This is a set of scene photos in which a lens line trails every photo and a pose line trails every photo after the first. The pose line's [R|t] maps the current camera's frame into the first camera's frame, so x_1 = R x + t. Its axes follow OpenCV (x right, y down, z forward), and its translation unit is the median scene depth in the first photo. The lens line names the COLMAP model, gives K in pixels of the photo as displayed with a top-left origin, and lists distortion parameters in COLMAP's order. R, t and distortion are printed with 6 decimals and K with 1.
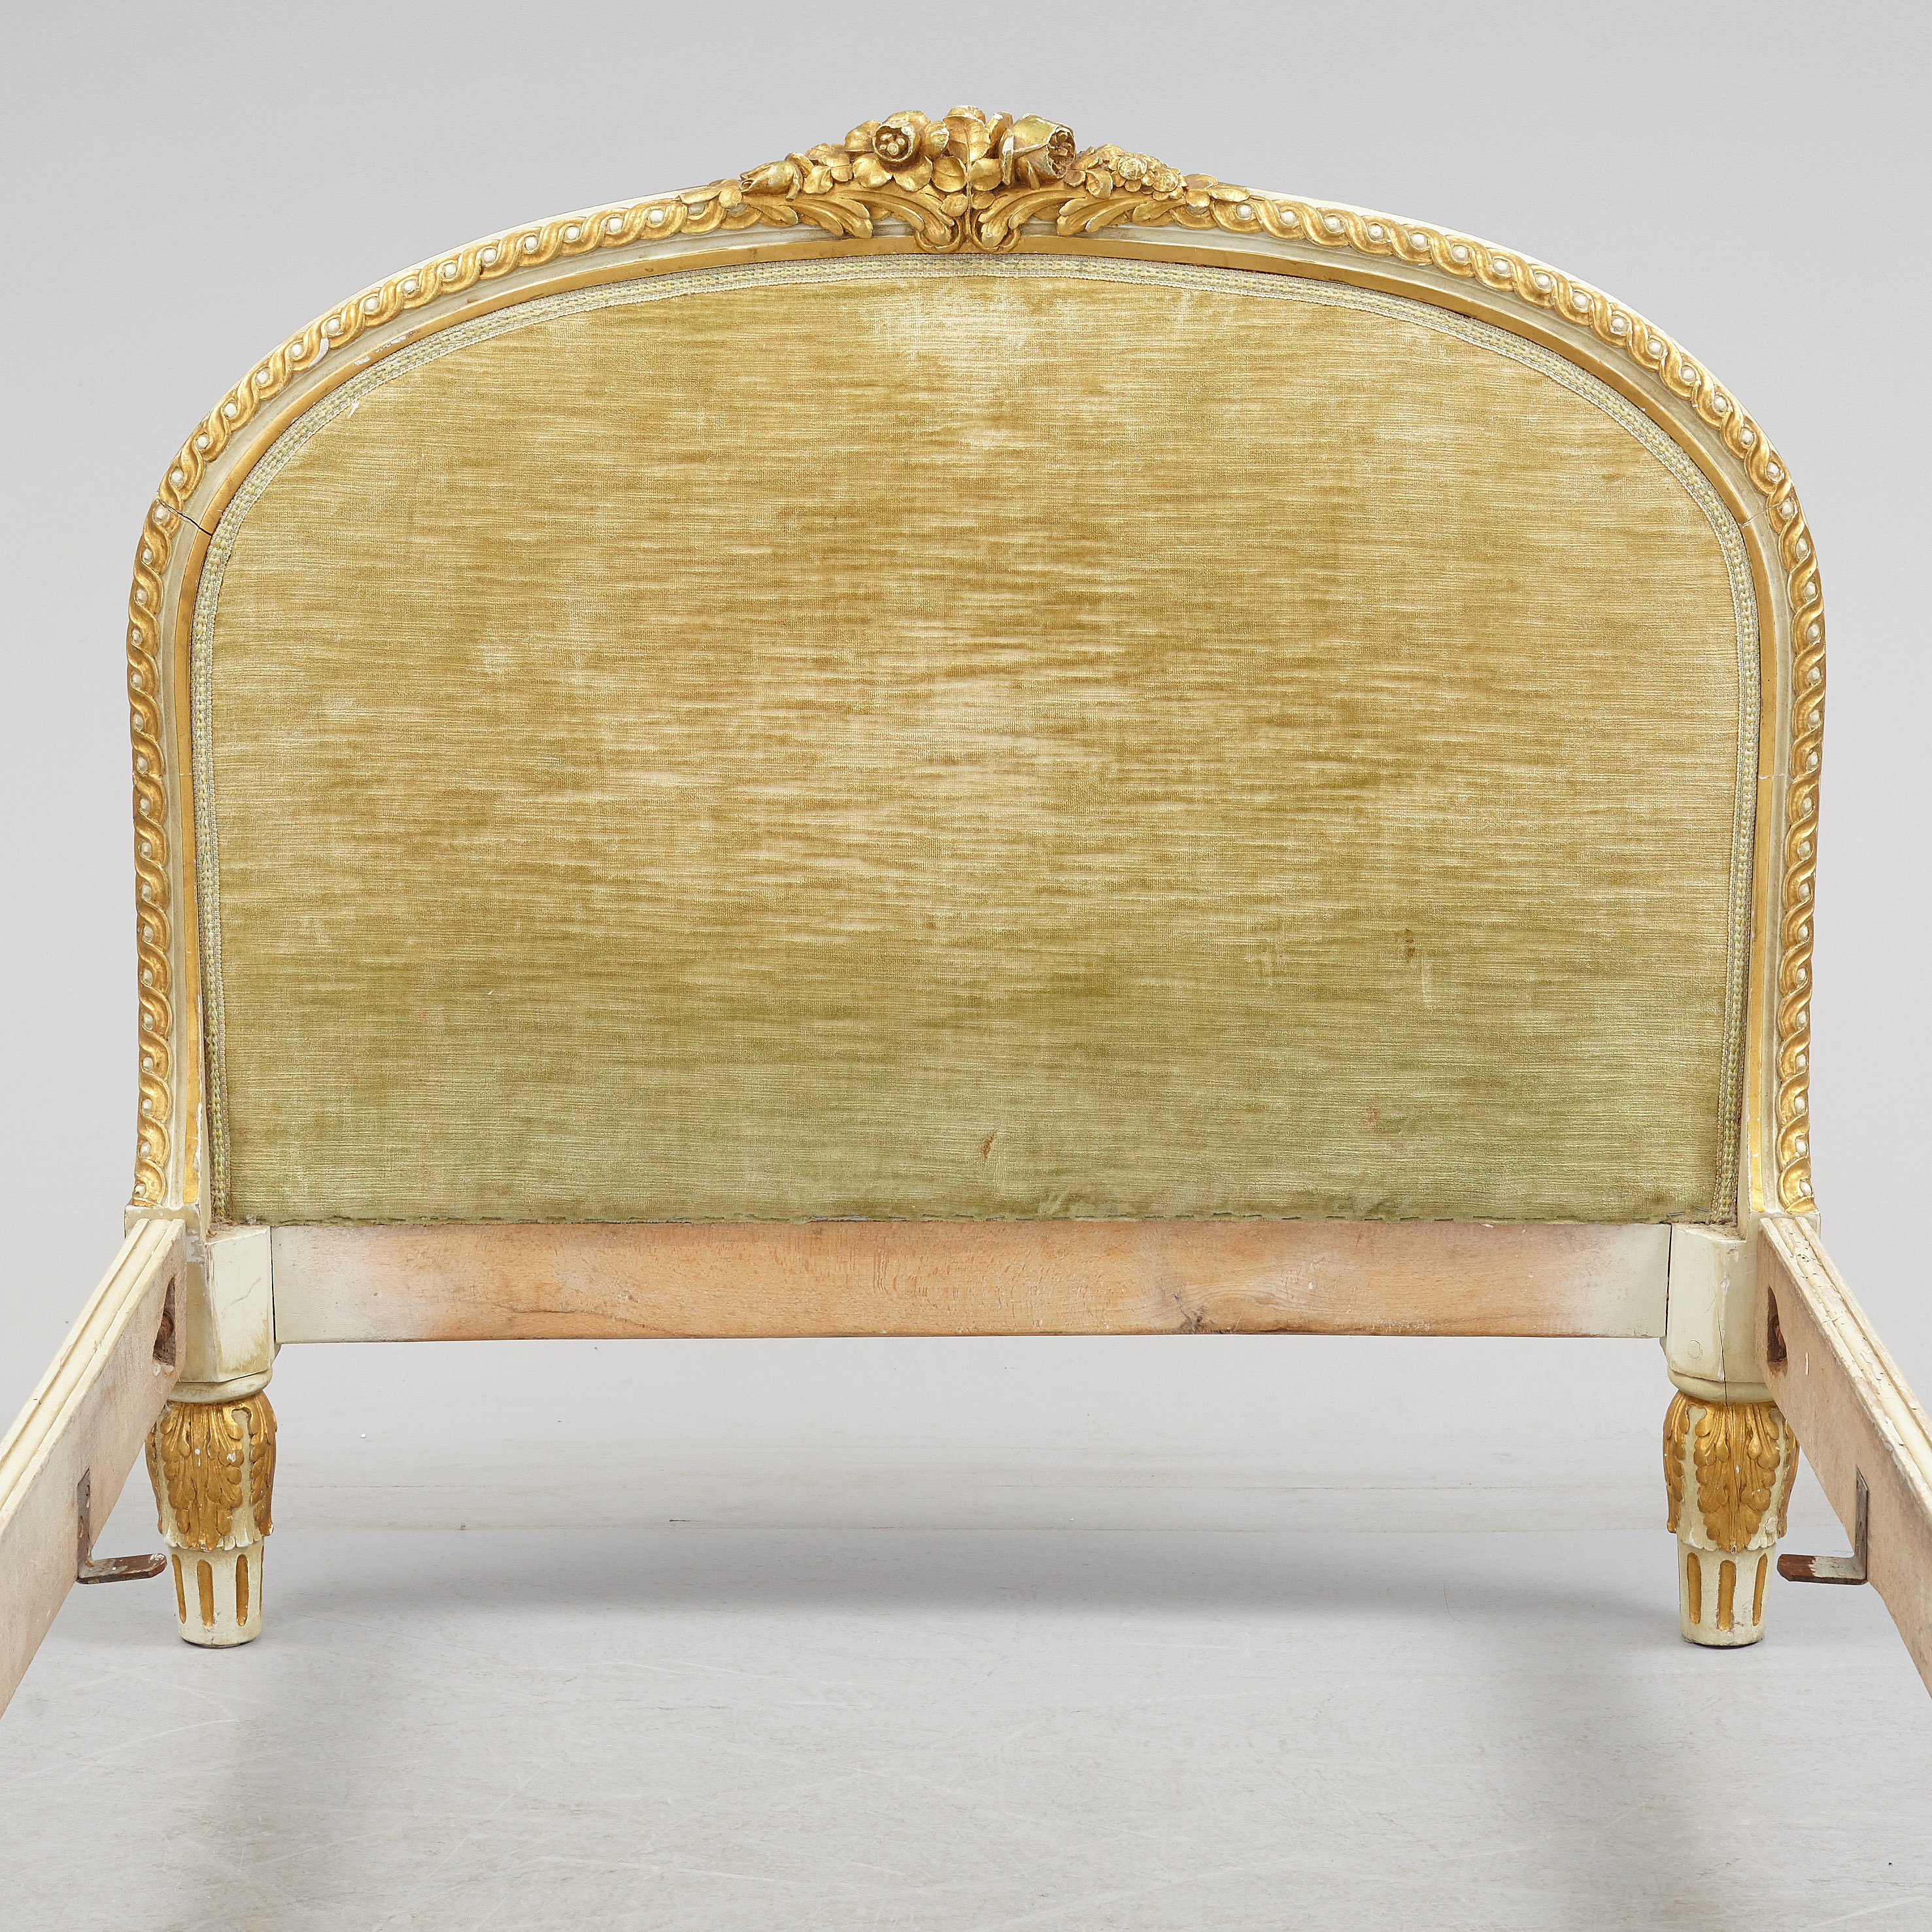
lens RADIAL K [[5232.9, 0, 967.5], [0, 5232.9, 958.0], [0, 0, 1]] dist [-0.091524, 0.000000]
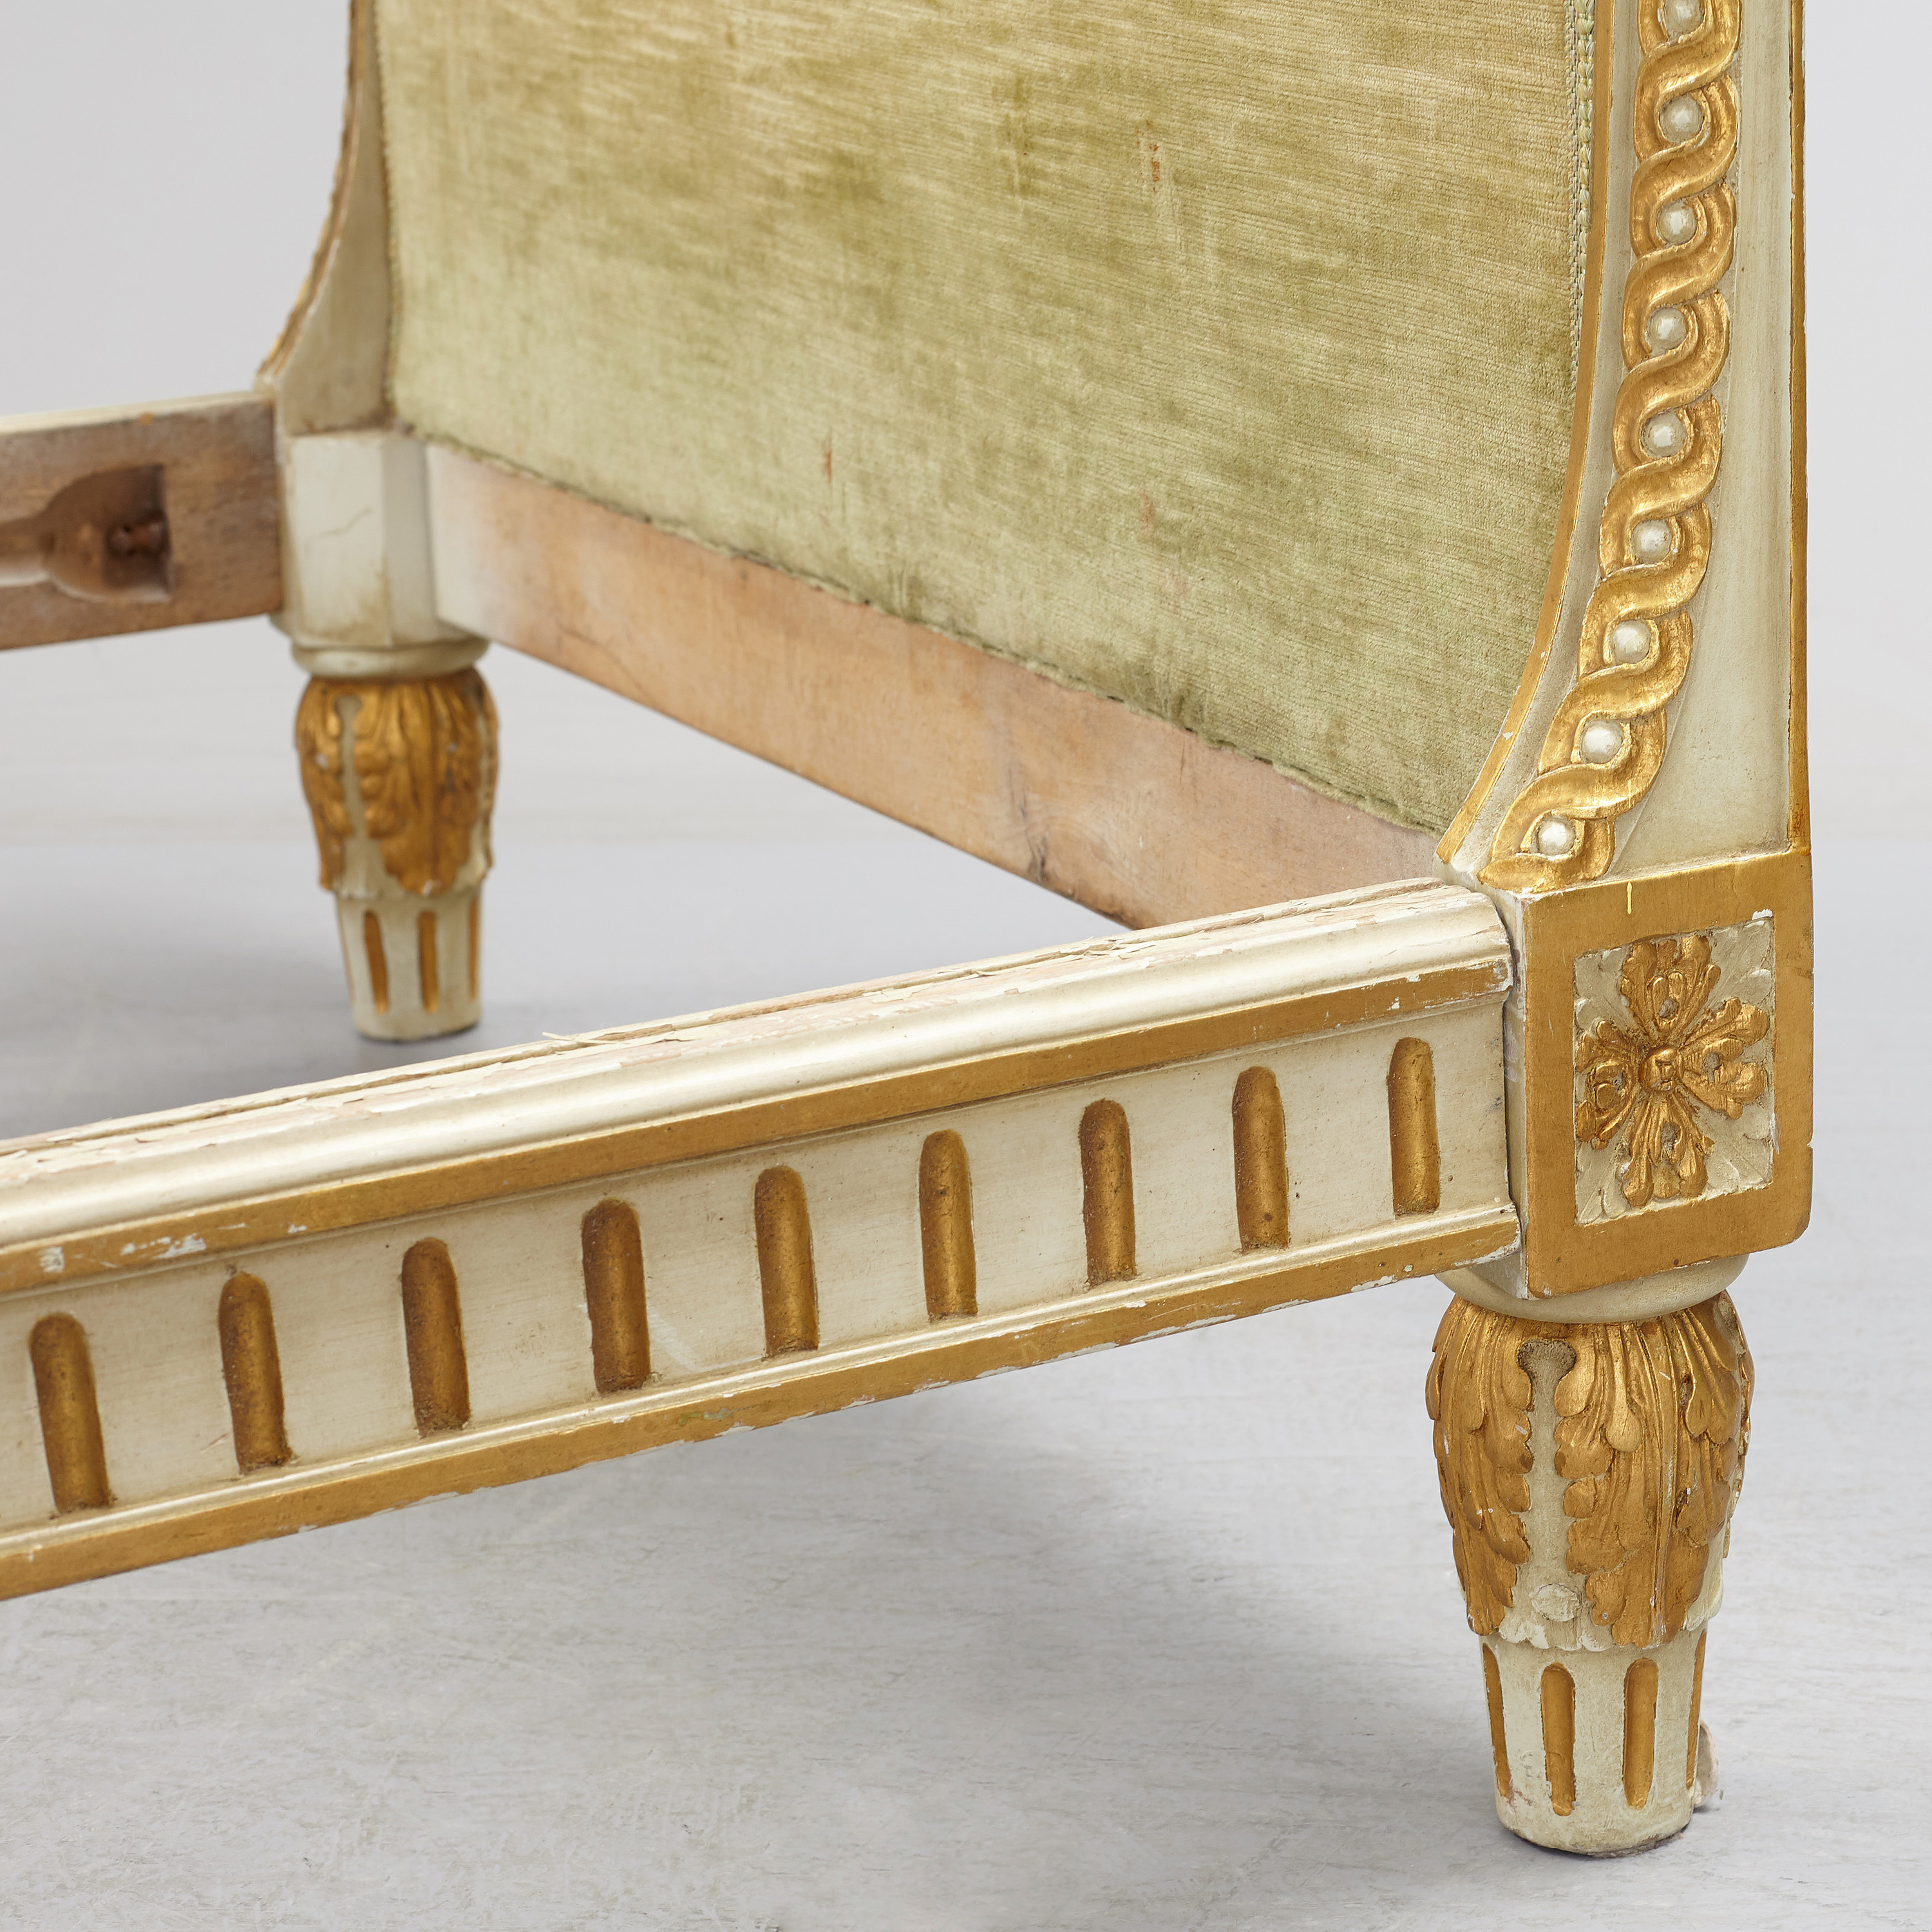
lens RADIAL K [[5232.9, 0, 972.7], [0, 5232.9, 978.9], [0, 0, 1]] dist [-0.091524, 0.000000]
pose [[0.436653, 0.226297, -0.870703, 0.502903], [-0.127862, 0.973631, 0.188926, -0.016836], [0.890497, 0.028835, 0.454074, 0.770870]]
